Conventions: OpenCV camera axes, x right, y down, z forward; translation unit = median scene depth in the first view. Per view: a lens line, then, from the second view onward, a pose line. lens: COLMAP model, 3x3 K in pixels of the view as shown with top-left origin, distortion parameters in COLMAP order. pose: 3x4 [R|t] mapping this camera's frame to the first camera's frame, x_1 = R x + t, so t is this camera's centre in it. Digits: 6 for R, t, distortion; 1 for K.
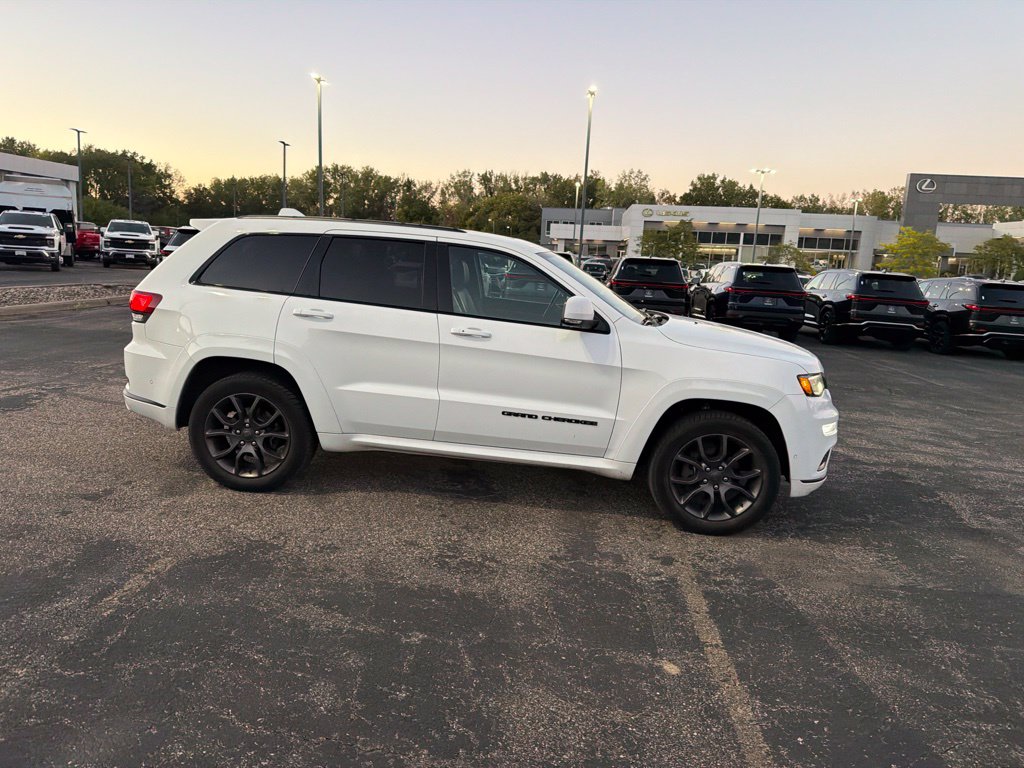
lens RADIAL K [[710.1, 0, 512.2], [0, 710.1, 385.5], [0, 0, 1]] dist [0.087102, -0.134232]
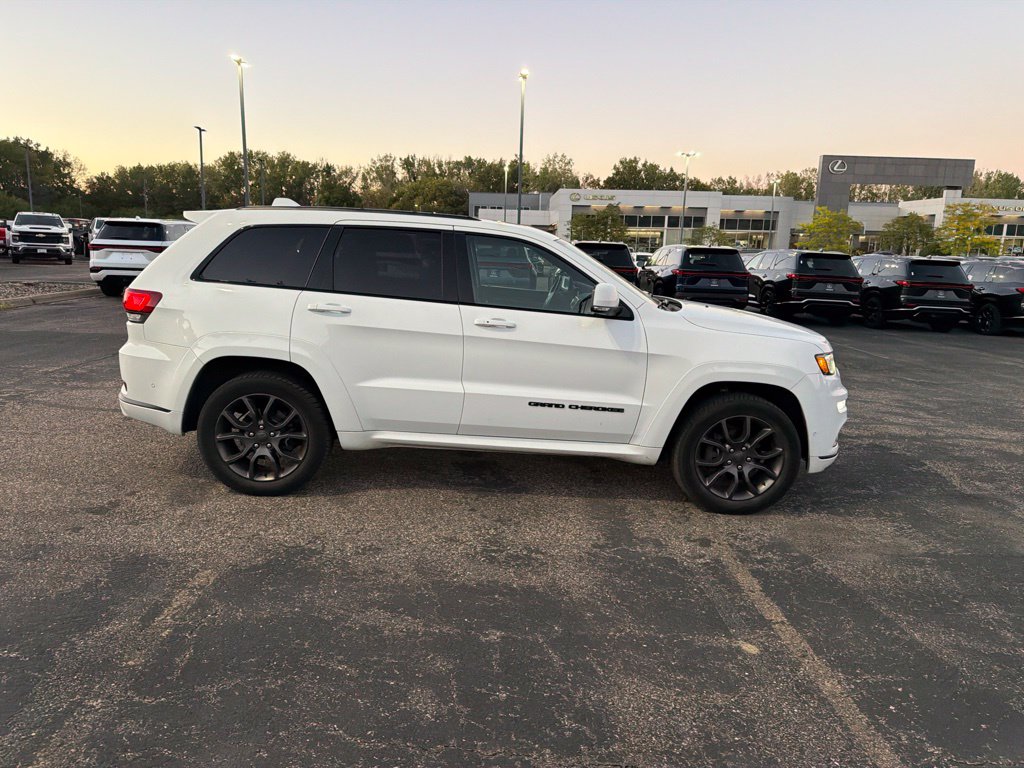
lens RADIAL K [[711.3, 0, 511.4], [0, 711.3, 388.9], [0, 0, 1]] dist [0.083319, -0.124316]
pose [[0.994694, -0.038785, 0.095286, -0.126508], [0.036521, 0.999010, 0.025391, -0.007558], [-0.096176, -0.021776, 0.995126, 0.016000]]
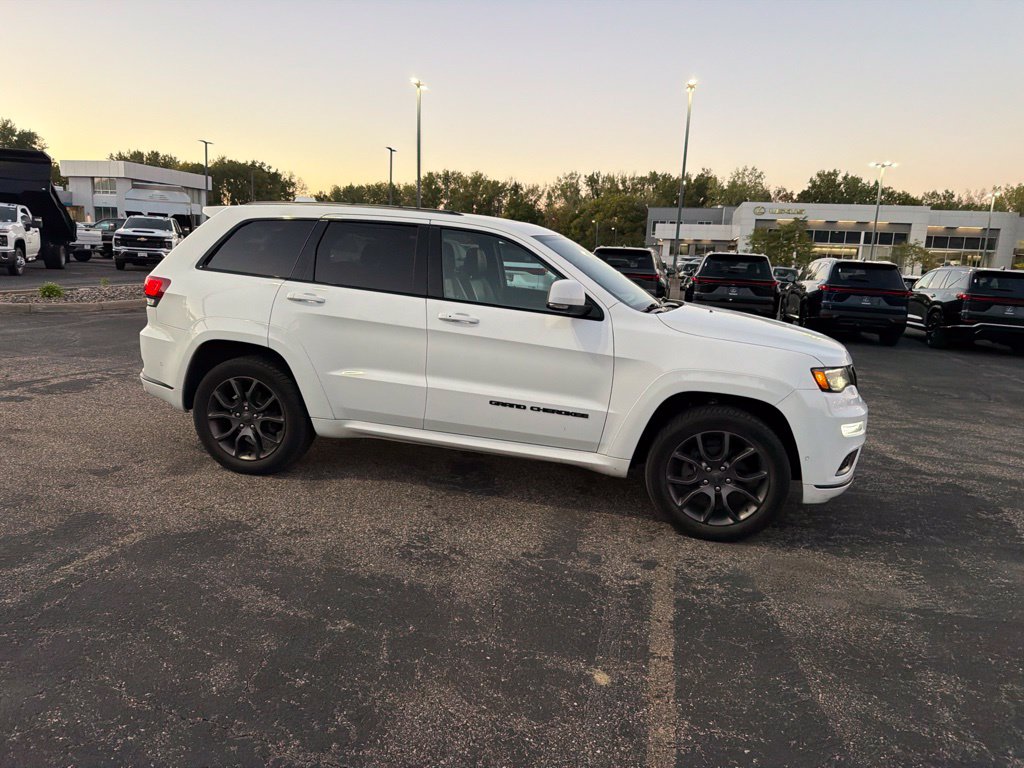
lens RADIAL K [[709.5, 0, 510.9], [0, 709.5, 392.6], [0, 0, 1]] dist [0.077626, -0.113892]
pose [[0.989012, 0.023062, -0.146026, 0.147864], [-0.022192, 0.999725, 0.007581, 0.016871], [0.146160, -0.004257, 0.989252, 0.053425]]
